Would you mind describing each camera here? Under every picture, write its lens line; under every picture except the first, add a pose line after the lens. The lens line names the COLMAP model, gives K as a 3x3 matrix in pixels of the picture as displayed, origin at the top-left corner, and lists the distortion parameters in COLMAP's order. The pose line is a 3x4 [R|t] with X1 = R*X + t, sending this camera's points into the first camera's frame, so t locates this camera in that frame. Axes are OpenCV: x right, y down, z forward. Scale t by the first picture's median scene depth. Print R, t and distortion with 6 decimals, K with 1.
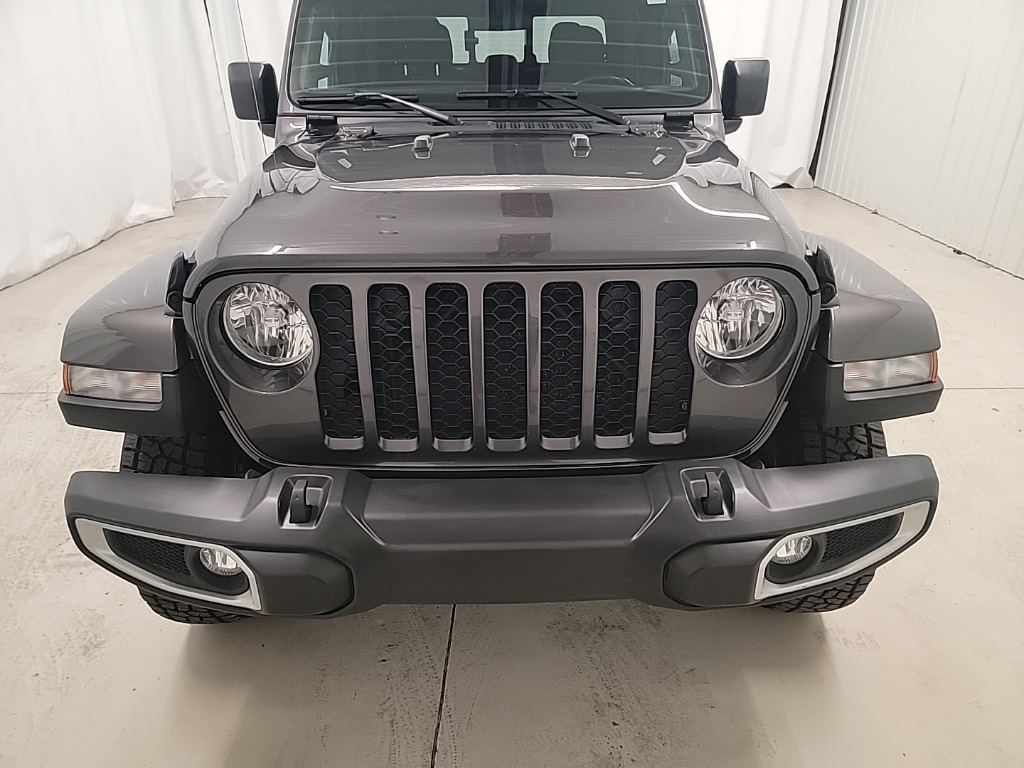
lens RADIAL K [[721.1, 0, 512.0], [0, 721.1, 384.0], [0, 0, 1]] dist [0.088741, -0.076439]
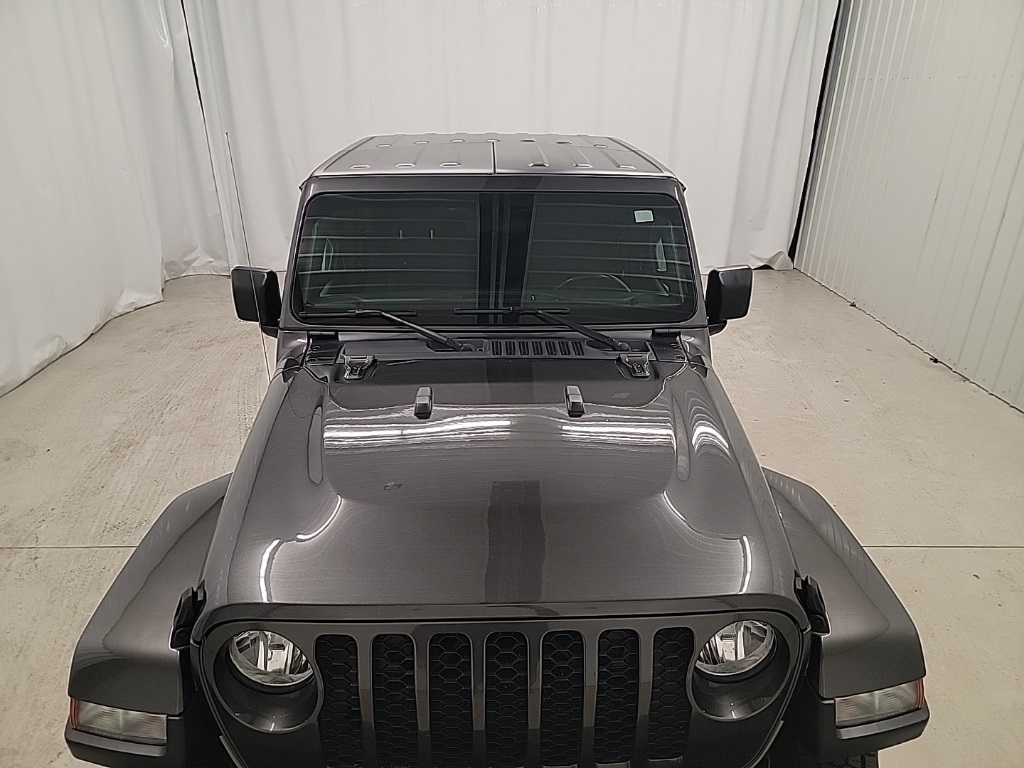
lens RADIAL K [[721.6, 0, 509.7], [0, 721.6, 388.4], [0, 0, 1]] dist [0.086237, -0.077754]
pose [[0.999816, 0.003900, 0.018762, -0.014913], [-0.003129, 0.999155, -0.040975, -0.243004], [-0.018906, 0.040909, 0.998984, -0.026284]]
